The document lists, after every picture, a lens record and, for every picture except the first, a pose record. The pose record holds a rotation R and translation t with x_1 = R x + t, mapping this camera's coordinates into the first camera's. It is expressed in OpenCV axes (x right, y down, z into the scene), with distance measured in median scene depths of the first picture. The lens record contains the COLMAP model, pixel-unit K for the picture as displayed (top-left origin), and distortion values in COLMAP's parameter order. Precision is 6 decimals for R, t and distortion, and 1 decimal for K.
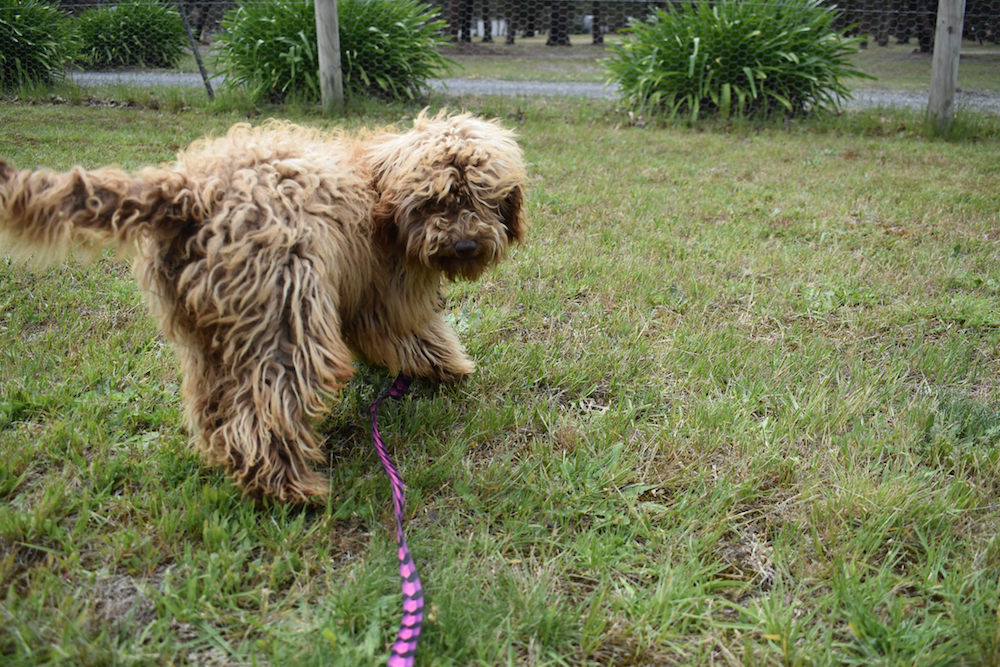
lens RADIAL K [[878.3, 0, 500.0], [0, 878.3, 333.5], [0, 0, 1]] dist [-0.082790, 0.015987]
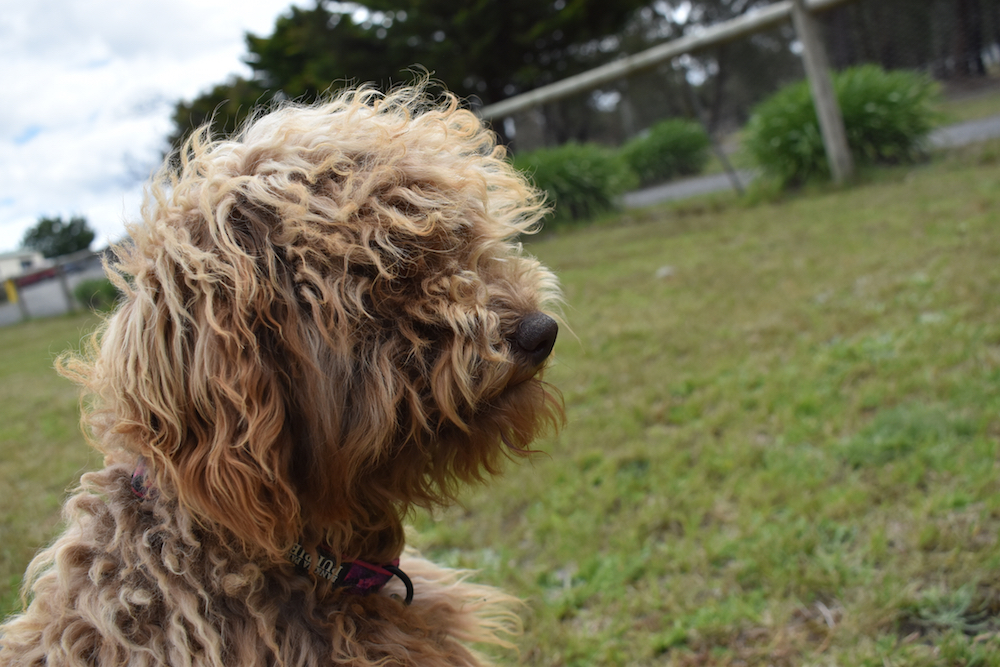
lens RADIAL K [[878.3, 0, 500.0], [0, 878.3, 333.5], [0, 0, 1]] dist [-0.082790, 0.015987]
pose [[0.811910, -0.144420, -0.565637, 0.333139], [0.095445, 0.988718, -0.115442, 0.176442], [0.575928, 0.039741, 0.816534, -1.162495]]
